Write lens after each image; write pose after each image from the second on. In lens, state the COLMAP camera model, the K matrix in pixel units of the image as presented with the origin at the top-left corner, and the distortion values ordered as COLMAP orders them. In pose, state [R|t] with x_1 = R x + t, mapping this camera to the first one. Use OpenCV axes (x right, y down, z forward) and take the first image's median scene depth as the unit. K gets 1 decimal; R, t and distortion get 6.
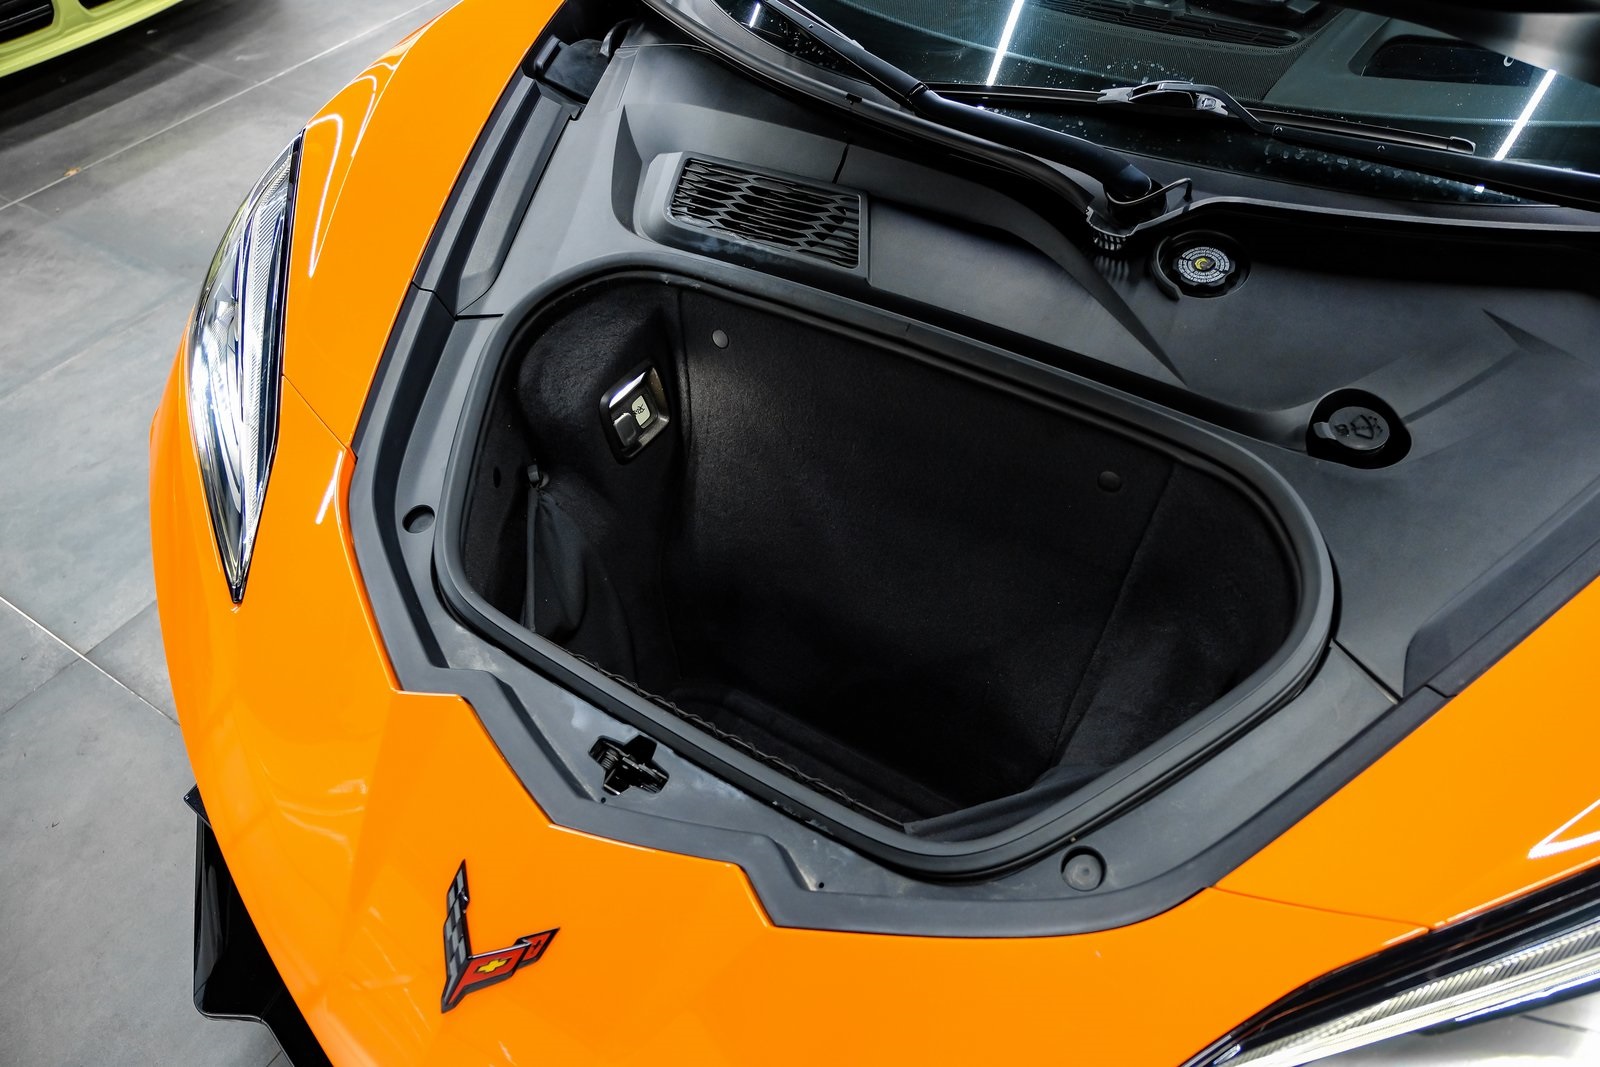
lens RADIAL K [[1084.7, 0, 828.7], [0, 1084.7, 535.9], [0, 0, 1]] dist [-0.004573, 0.002843]
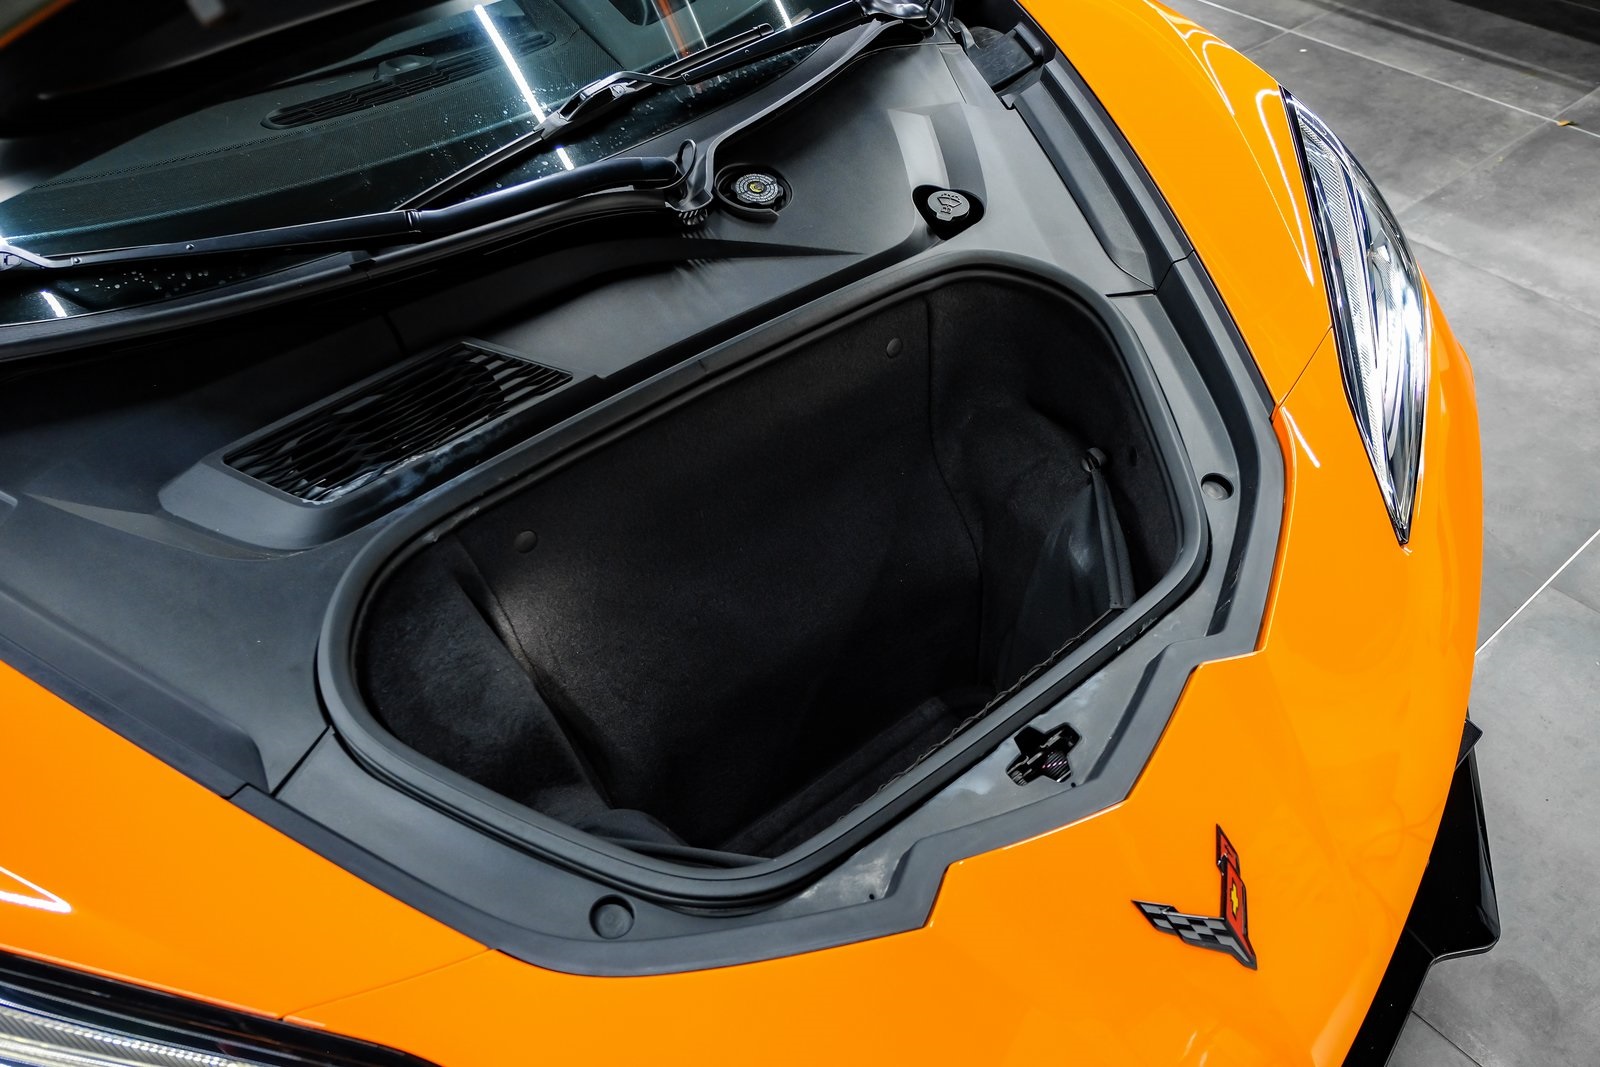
lens RADIAL K [[1156.8, 0, 839.1], [0, 1156.8, 565.0], [0, 0, 1]] dist [-0.002805, -0.000961]
pose [[0.294563, -0.655740, 0.695153, -0.776905], [0.699895, 0.643329, 0.310282, -0.327385], [-0.650677, 0.395137, 0.648450, 0.321456]]
